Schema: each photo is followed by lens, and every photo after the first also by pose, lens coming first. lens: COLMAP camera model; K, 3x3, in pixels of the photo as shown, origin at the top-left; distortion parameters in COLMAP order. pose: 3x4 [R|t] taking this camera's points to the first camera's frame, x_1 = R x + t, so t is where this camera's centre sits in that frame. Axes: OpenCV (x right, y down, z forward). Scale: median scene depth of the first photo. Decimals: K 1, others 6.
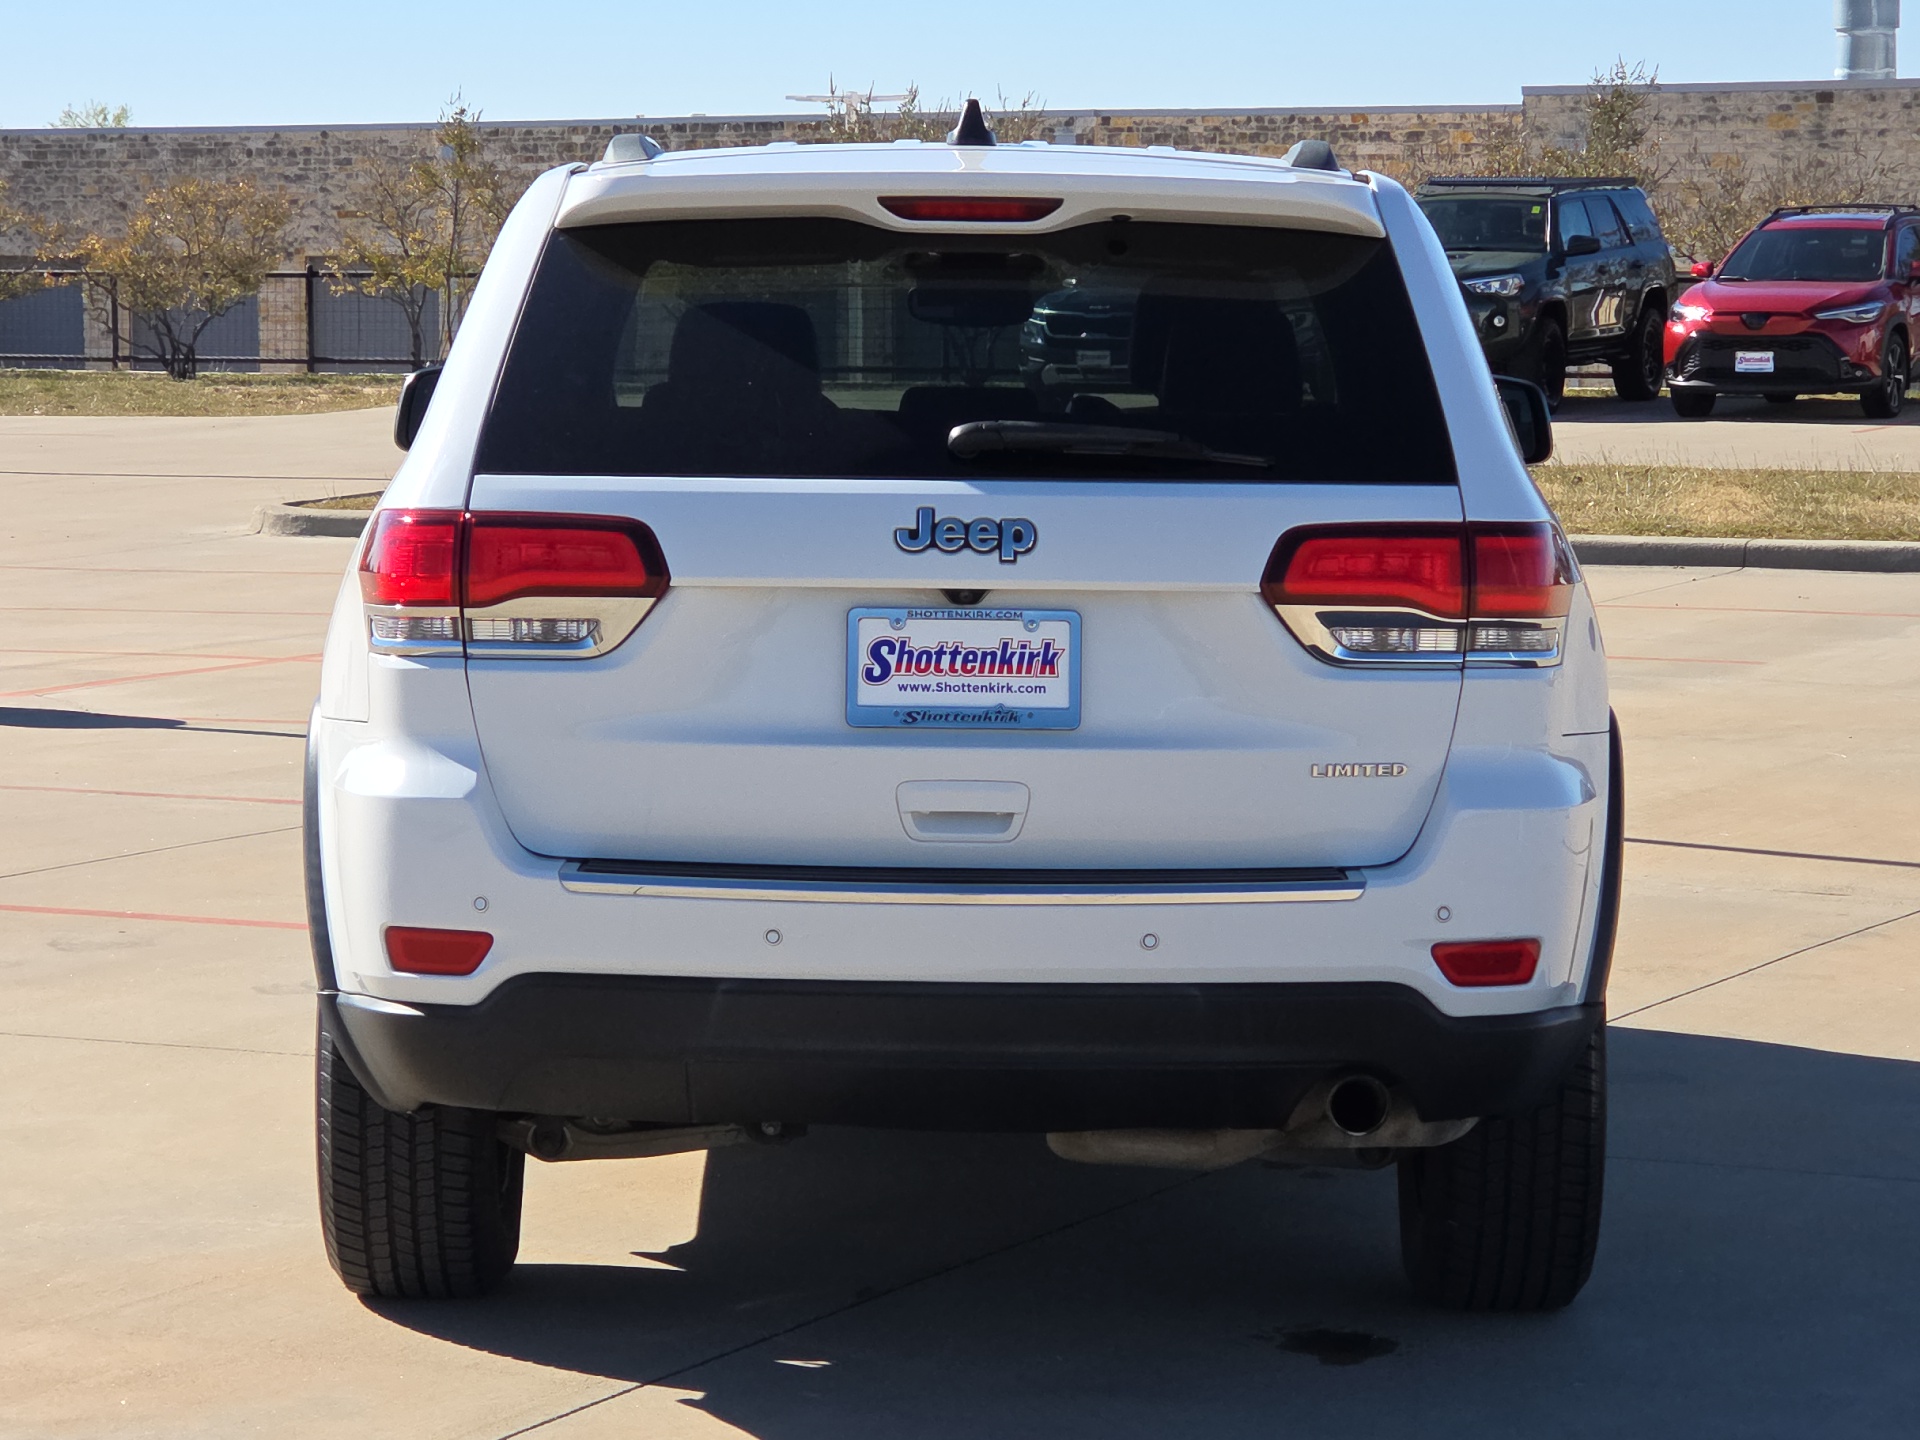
lens RADIAL K [[4815.4, 0, 945.9], [0, 4815.4, 721.9], [0, 0, 1]] dist [-0.171283, 0.000000]
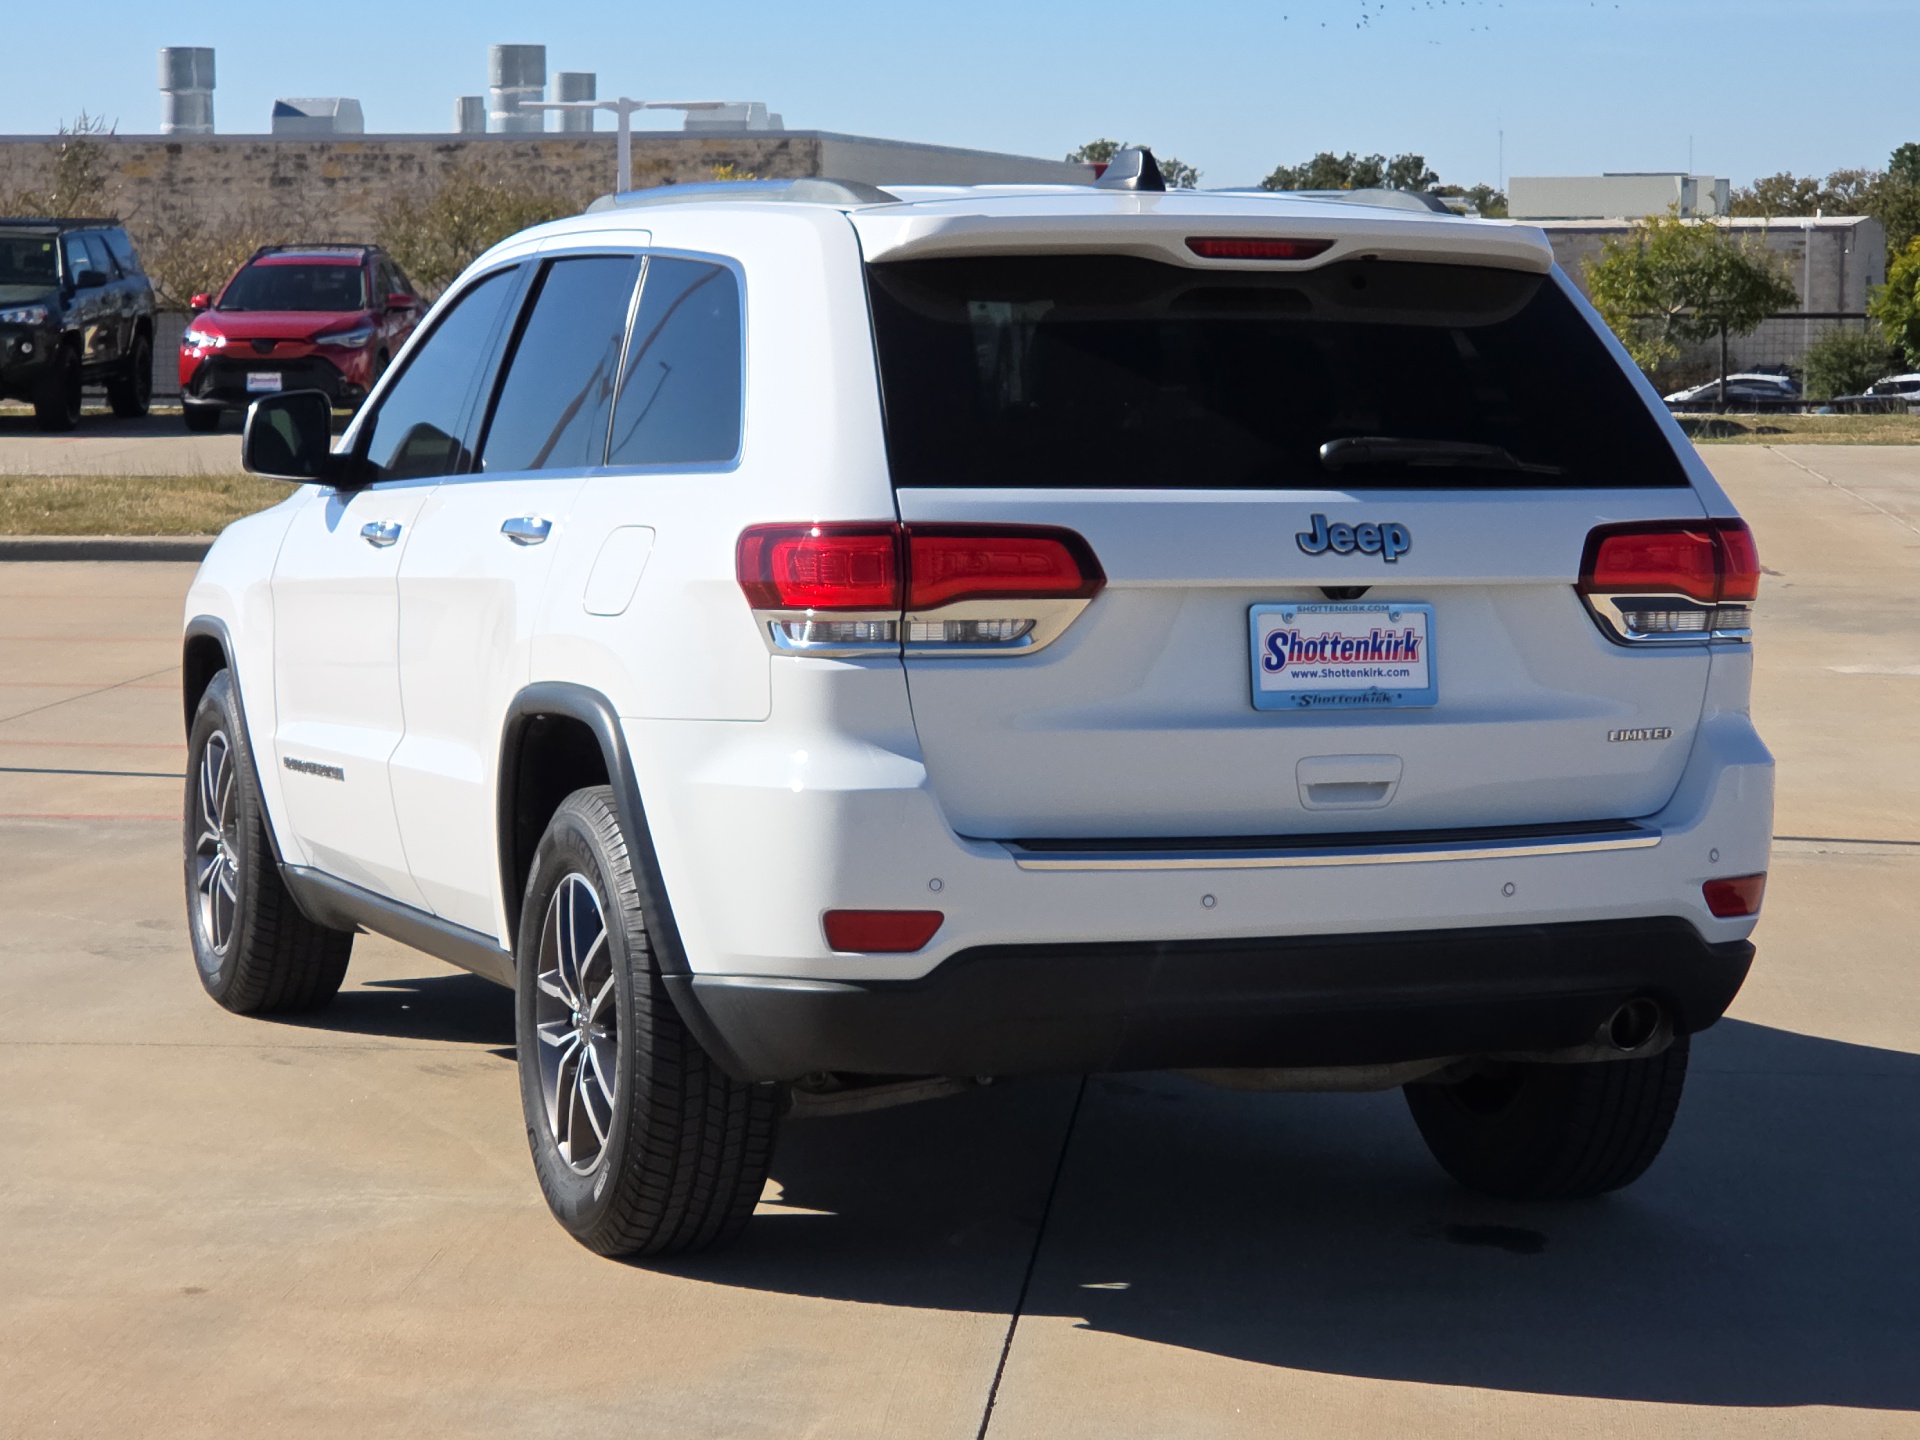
lens RADIAL K [[4188.4, 0, 975.6], [0, 4188.4, 719.2], [0, 0, 1]] dist [-0.021504, 0.000000]
pose [[0.930916, -0.031760, 0.363850, -0.429713], [0.029827, 0.999495, 0.010932, -0.009526], [-0.364014, 0.000676, 0.931393, 0.115637]]
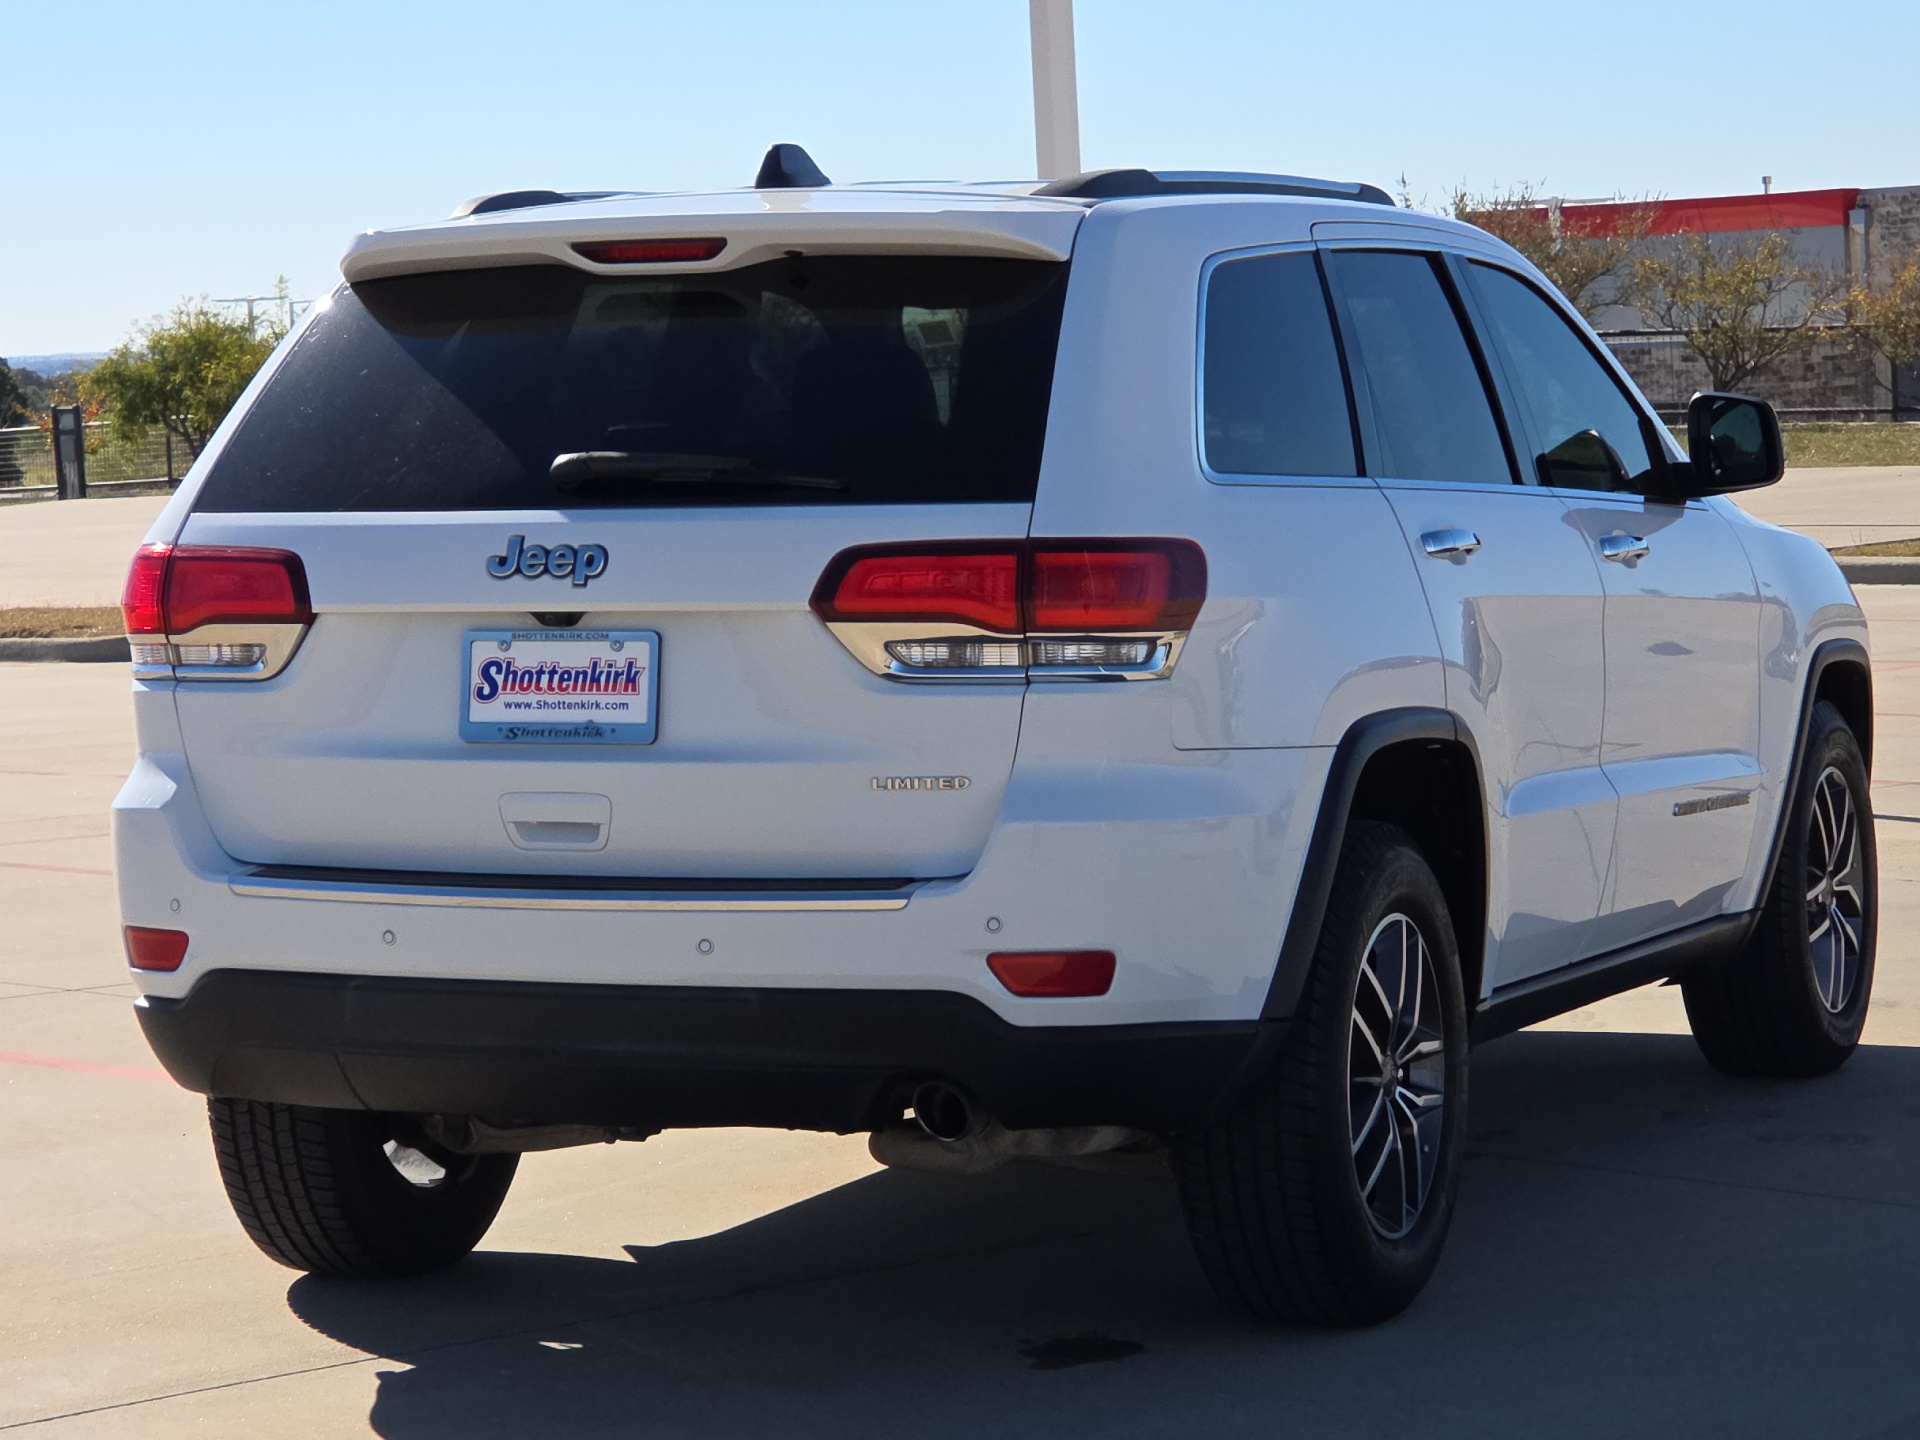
lens RADIAL K [[4815.4, 0, 961.0], [0, 4815.4, 714.8], [0, 0, 1]] dist [-0.171283, 0.000000]
pose [[0.933799, -0.005309, -0.357758, 0.458977], [0.000803, 0.999918, -0.012742, 0.008520], [0.357796, 0.011612, 0.933727, 0.045044]]
